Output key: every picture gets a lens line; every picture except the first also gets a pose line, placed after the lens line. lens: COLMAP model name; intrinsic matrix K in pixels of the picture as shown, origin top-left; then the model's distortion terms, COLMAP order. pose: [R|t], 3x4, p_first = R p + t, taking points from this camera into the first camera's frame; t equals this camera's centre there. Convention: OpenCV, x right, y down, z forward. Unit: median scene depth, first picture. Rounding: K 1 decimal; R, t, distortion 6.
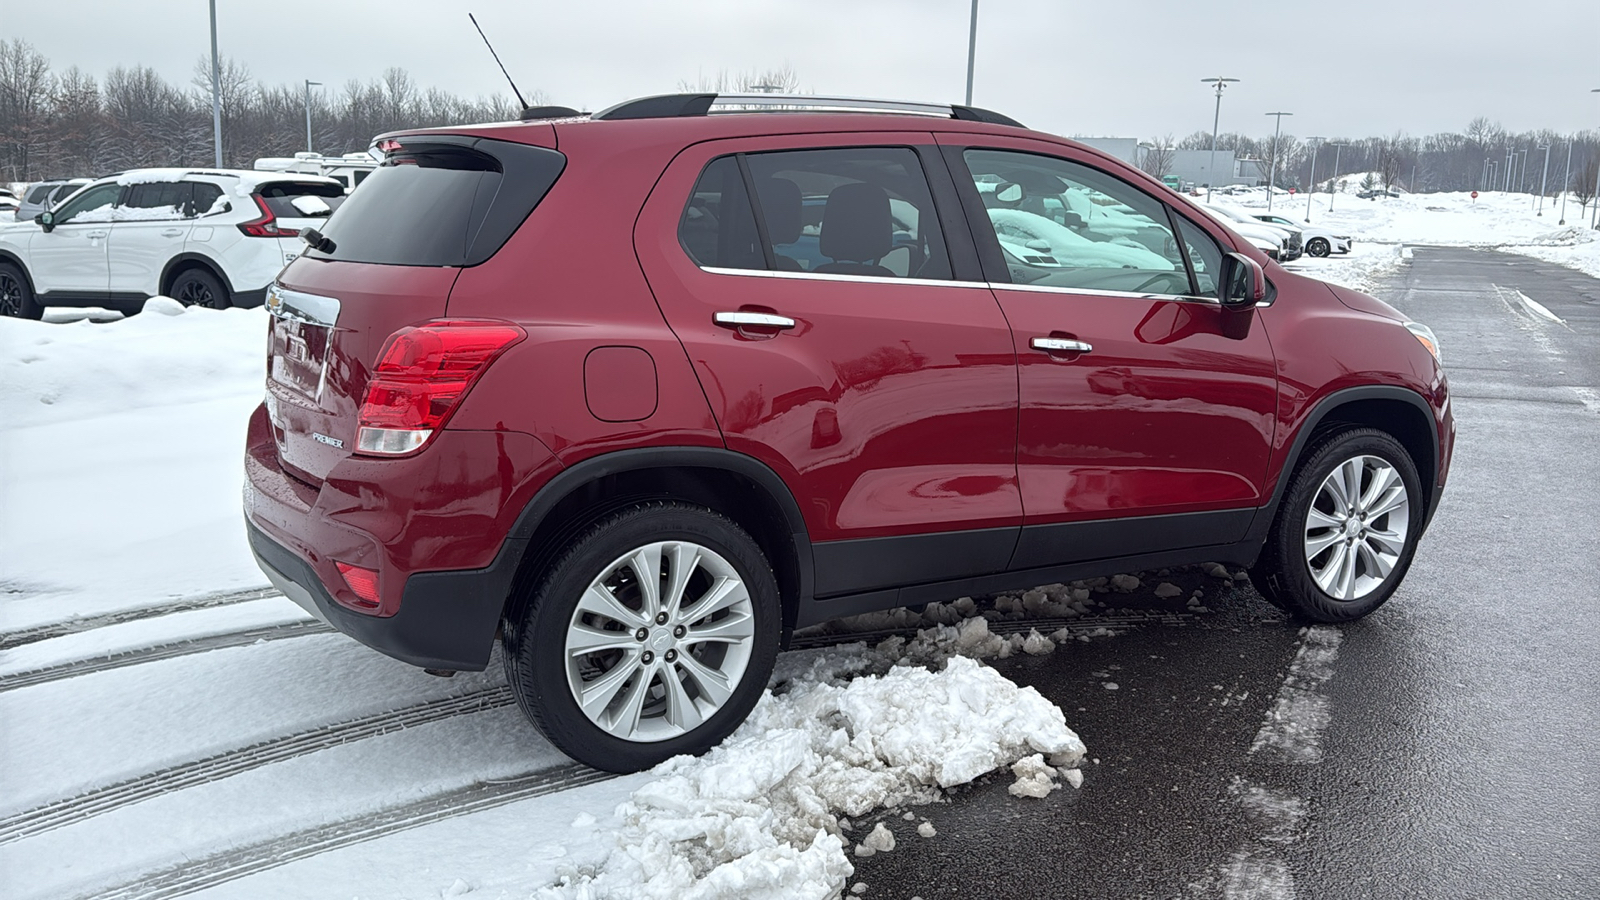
lens RADIAL K [[1347.3, 0, 842.8], [0, 1347.3, 433.2], [0, 0, 1]] dist [0.163124, -0.302099]
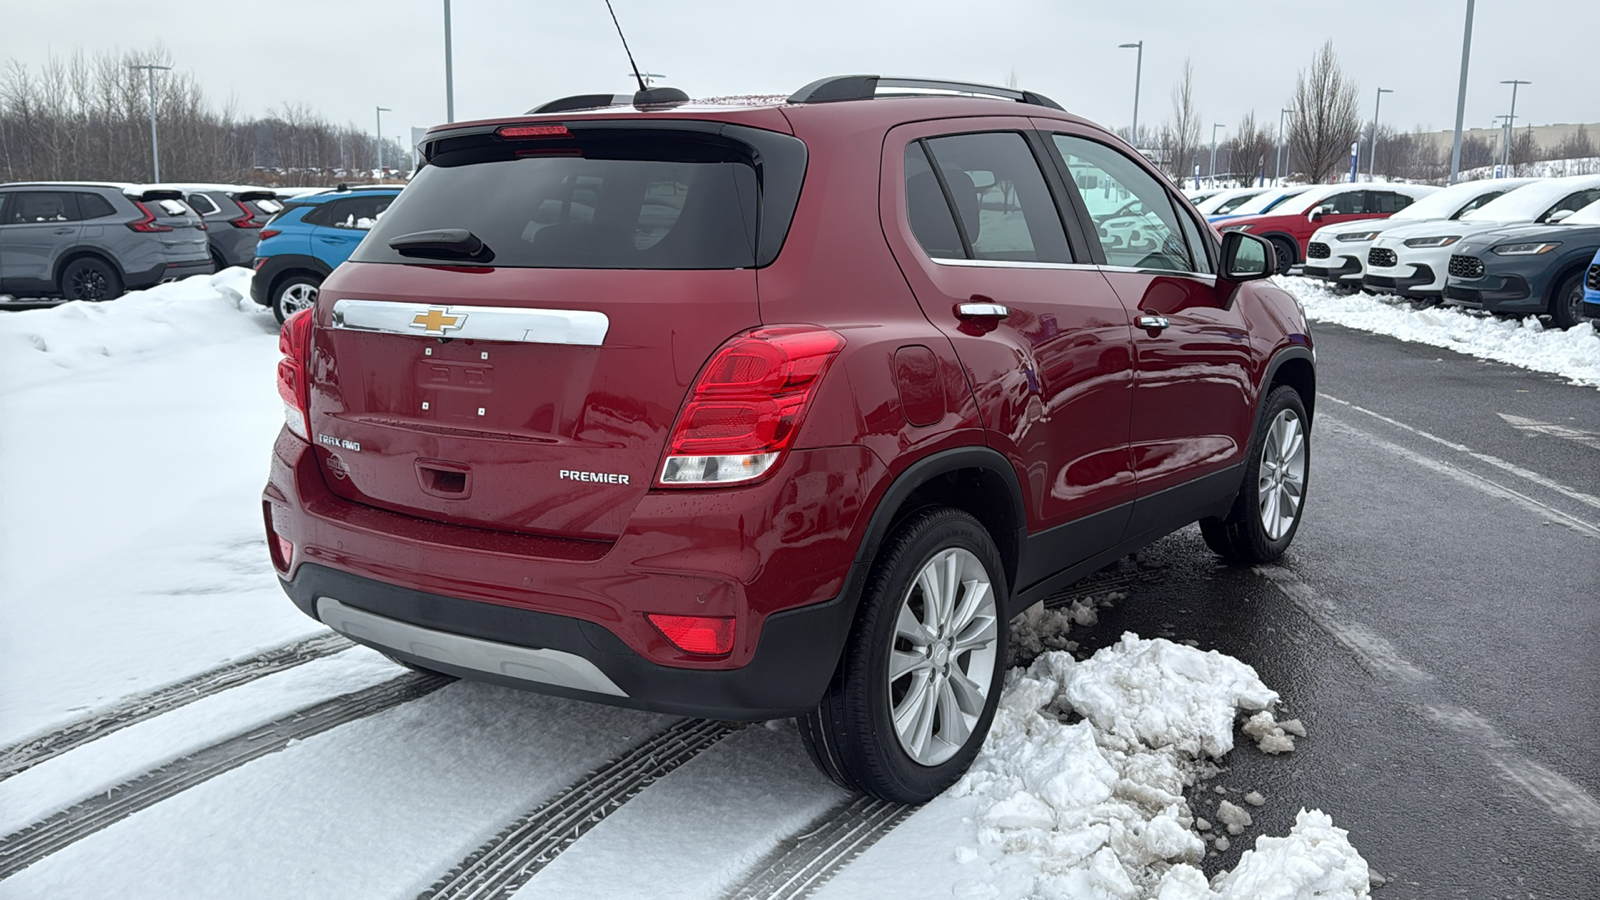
lens RADIAL K [[1352.2, 0, 829.1], [0, 1352.2, 426.7], [0, 0, 1]] dist [0.161920, -0.306339]
pose [[0.916695, -0.083830, 0.390696, -0.519942], [0.083492, 0.996348, 0.017883, -0.026698], [-0.390769, 0.016227, 0.920346, 0.146426]]
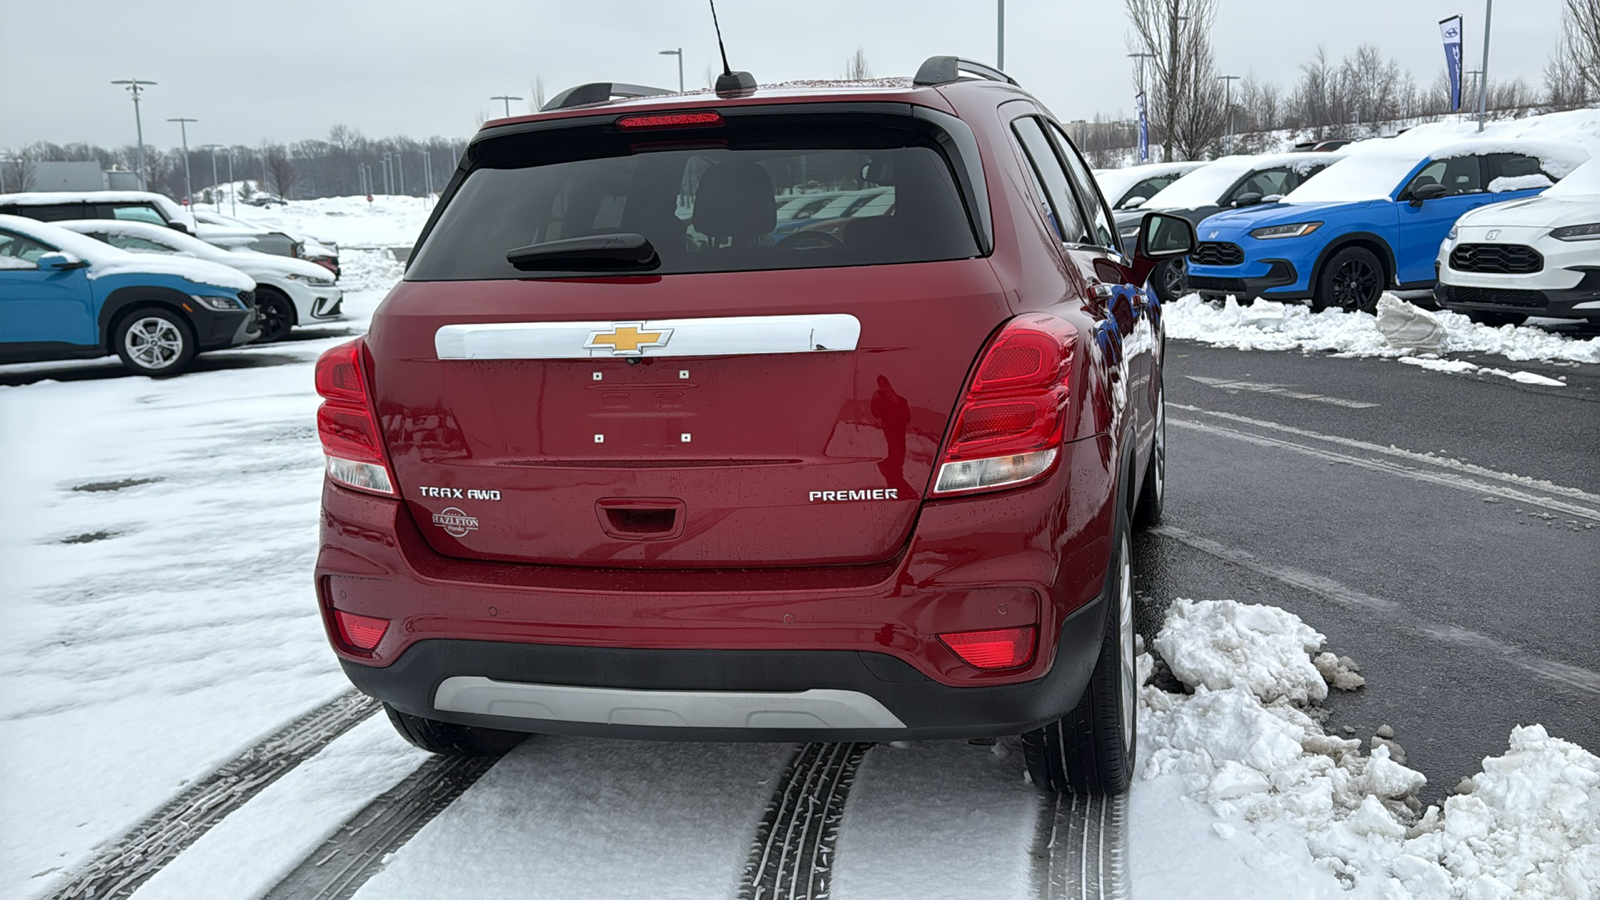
lens RADIAL K [[1351.5, 0, 840.4], [0, 1351.5, 457.8], [0, 0, 1]] dist [0.160414, -0.298344]
pose [[0.724606, -0.174429, 0.666724, -0.812607], [0.166782, 0.983066, 0.075929, -0.069016], [-0.668677, 0.056179, 0.741427, 0.393504]]
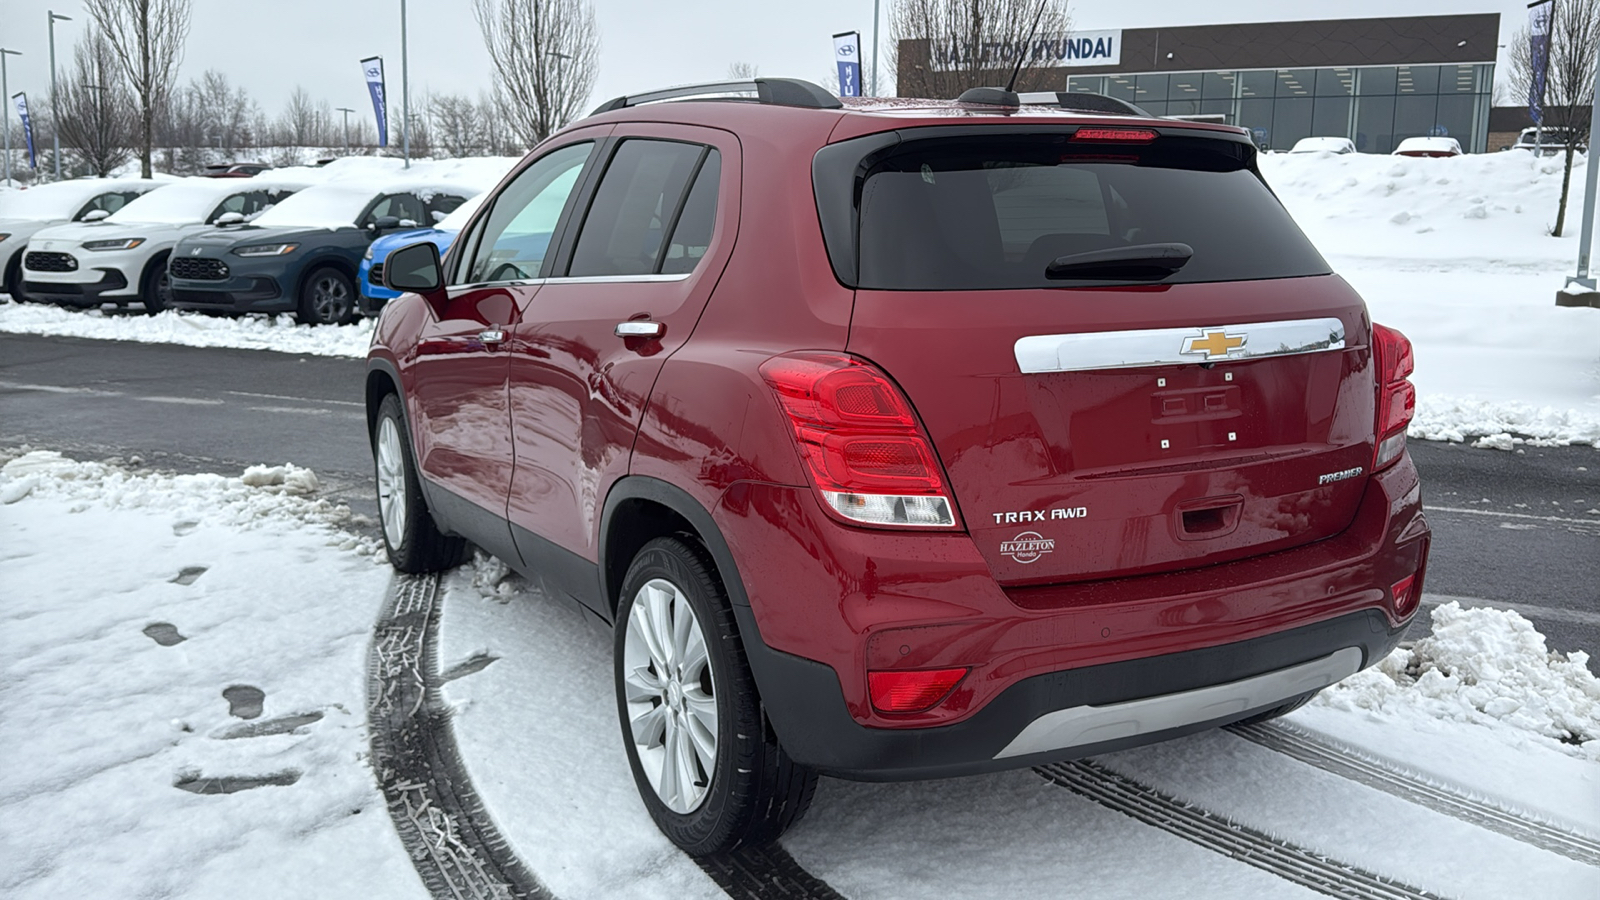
lens RADIAL K [[1352.2, 0, 829.1], [0, 1352.2, 426.7], [0, 0, 1]] dist [0.161920, -0.306339]
pose [[0.036529, -0.172694, 0.984298, -1.153120], [0.152365, 0.974402, 0.165304, -0.205173], [-0.987649, 0.143934, 0.061907, 1.156418]]
